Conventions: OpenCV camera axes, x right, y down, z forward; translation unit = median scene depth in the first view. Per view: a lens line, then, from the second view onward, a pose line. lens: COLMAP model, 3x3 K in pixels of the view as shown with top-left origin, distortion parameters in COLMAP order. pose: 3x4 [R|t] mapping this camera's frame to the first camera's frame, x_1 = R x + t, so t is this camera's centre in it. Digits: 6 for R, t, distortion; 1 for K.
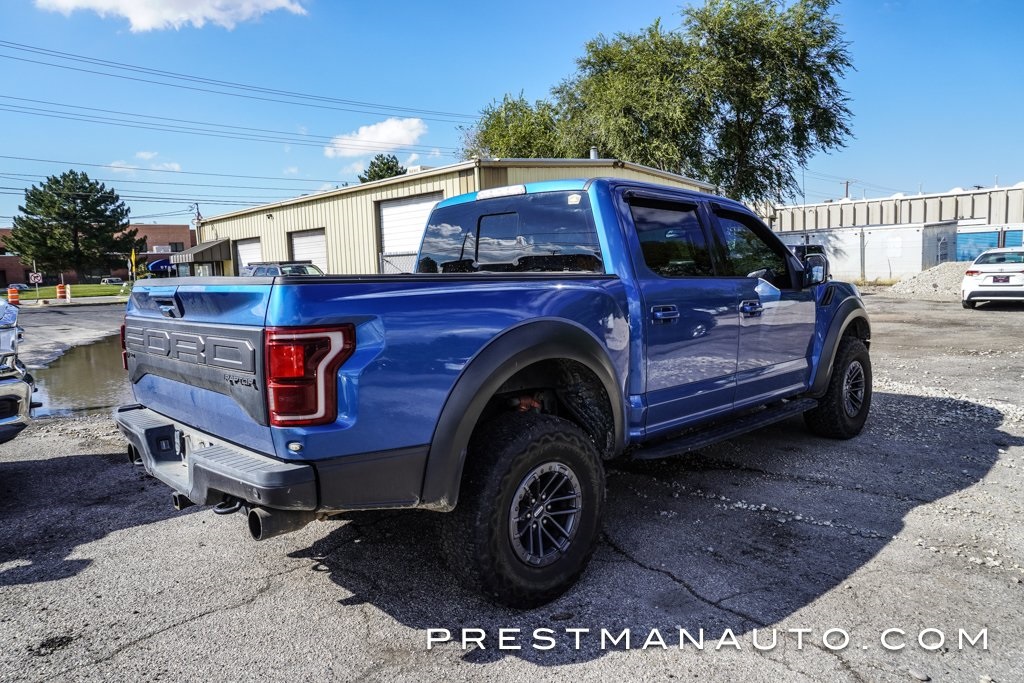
lens RADIAL K [[693.6, 0, 515.9], [0, 693.6, 324.6], [0, 0, 1]] dist [-0.039167, 0.020681]
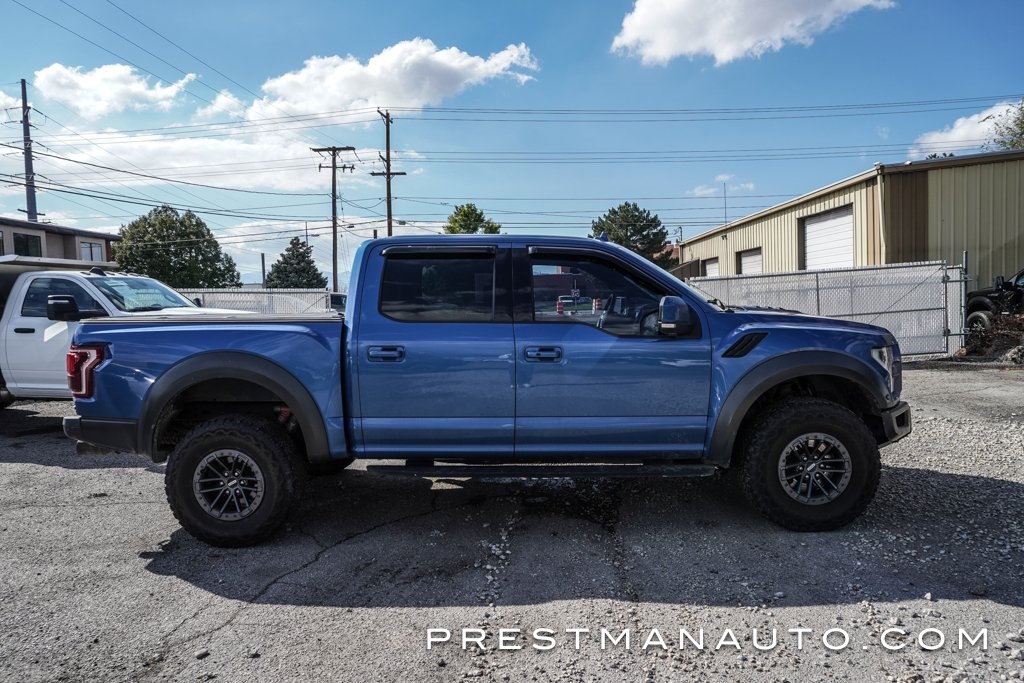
lens RADIAL K [[693.6, 0, 514.1], [0, 693.6, 336.8], [0, 0, 1]] dist [-0.039167, 0.020681]
pose [[0.699650, 0.051370, -0.712637, 0.206704], [-0.053067, 0.998393, 0.019868, -0.013359], [0.712513, 0.023917, 0.701252, 0.057986]]
